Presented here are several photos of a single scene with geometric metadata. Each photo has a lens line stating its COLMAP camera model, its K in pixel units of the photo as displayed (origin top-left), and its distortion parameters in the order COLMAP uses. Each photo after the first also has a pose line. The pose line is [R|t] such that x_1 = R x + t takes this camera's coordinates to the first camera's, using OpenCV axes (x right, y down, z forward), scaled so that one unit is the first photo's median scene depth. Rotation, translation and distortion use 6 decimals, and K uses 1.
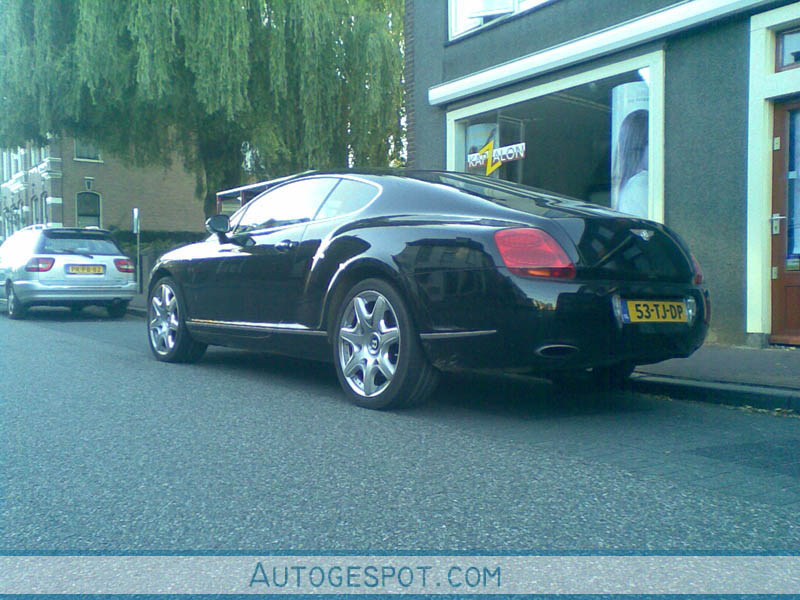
lens RADIAL K [[785.4, 0, 400.1], [0, 785.4, 299.7], [0, 0, 1]] dist [-0.002648, 0.000000]
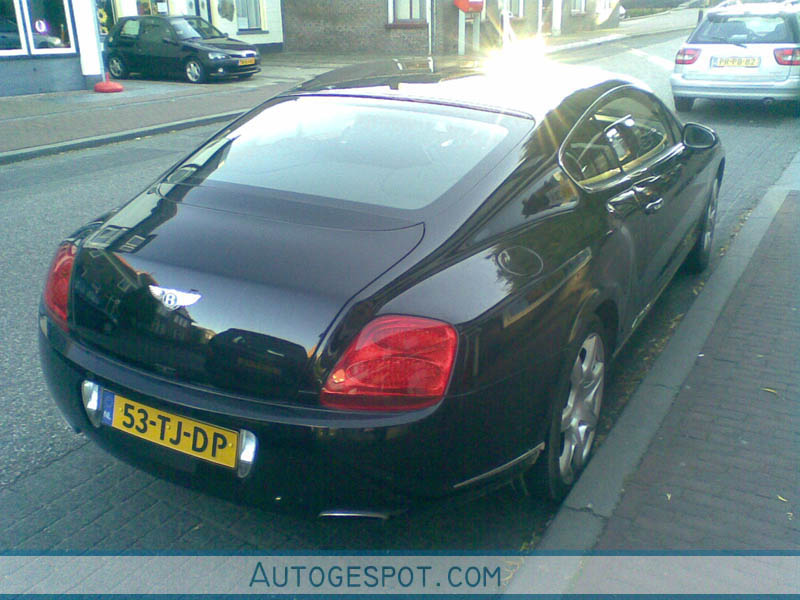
lens RADIAL K [[785.4, 0, 400.5], [0, 785.4, 300.4], [0, 0, 1]] dist [-0.002648, 0.000000]
pose [[0.390970, 0.314934, -0.864846, 0.886255], [0.004103, 0.939032, 0.343804, -0.282531], [0.920394, -0.137965, 0.365842, 0.959866]]
